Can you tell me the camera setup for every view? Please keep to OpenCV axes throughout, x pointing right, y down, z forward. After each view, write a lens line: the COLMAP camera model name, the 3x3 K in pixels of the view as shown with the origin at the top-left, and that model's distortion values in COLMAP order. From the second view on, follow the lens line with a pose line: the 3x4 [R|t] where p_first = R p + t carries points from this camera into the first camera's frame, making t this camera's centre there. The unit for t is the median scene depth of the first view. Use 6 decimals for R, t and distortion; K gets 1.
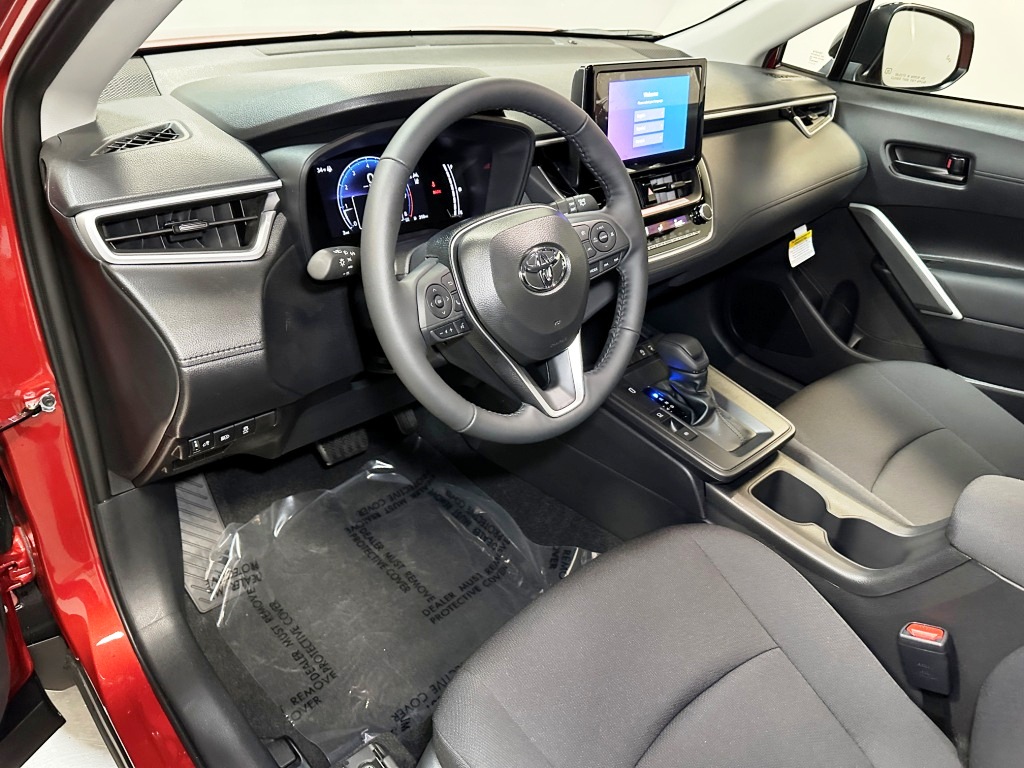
lens RADIAL K [[677.7, 0, 524.3], [0, 677.7, 377.2], [0, 0, 1]] dist [0.027507, -0.029433]
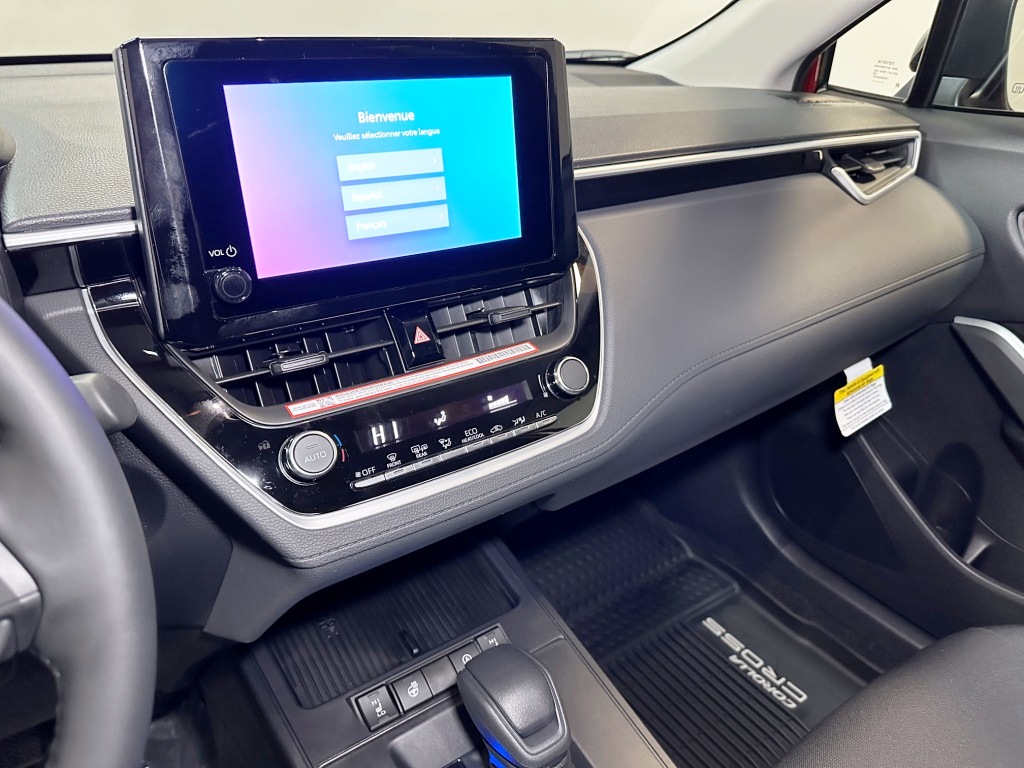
lens RADIAL K [[718.6, 0, 521.6], [0, 718.6, 384.8], [0, 0, 1]] dist [0.062067, -0.112834]
pose [[0.989780, 0.008057, -0.142376, 0.219529], [-0.022485, 0.994731, -0.100020, -0.137260], [0.140820, 0.102199, 0.984746, 0.387771]]
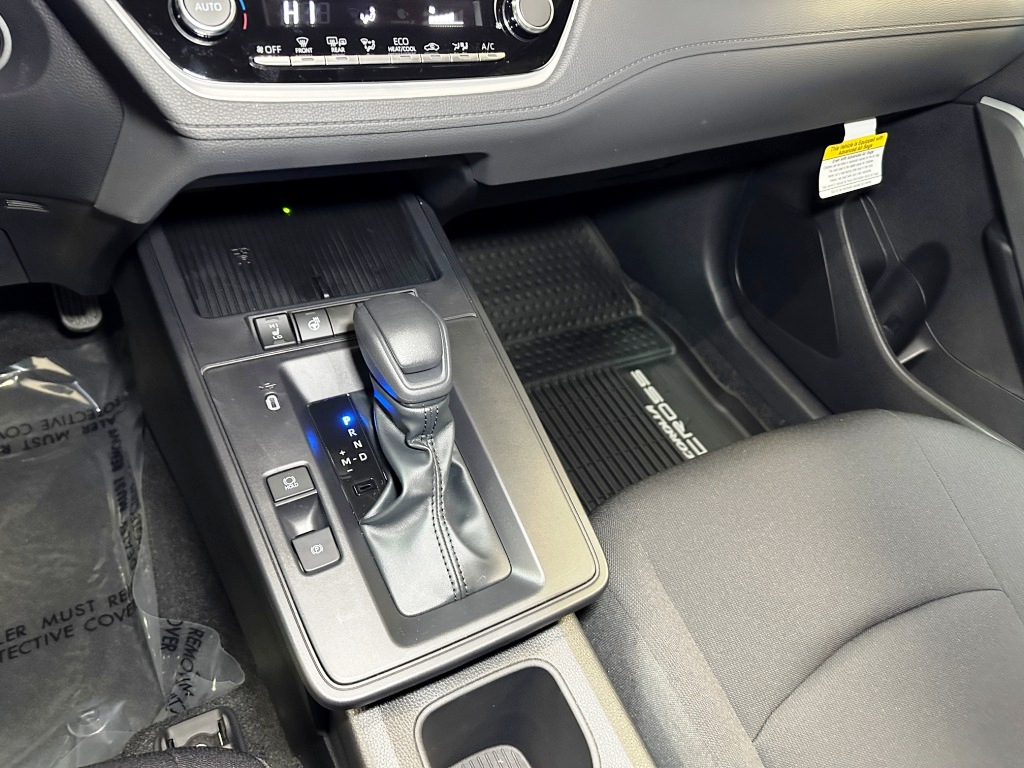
lens RADIAL K [[716.8, 0, 512.0], [0, 716.8, 384.0], [0, 0, 1]] dist [0.067629, -0.093519]
pose [[0.964035, 0.251342, -0.086391, 0.250088], [-0.227846, 0.948926, 0.218233, -0.094332], [0.136830, -0.190700, 0.972065, 0.407795]]
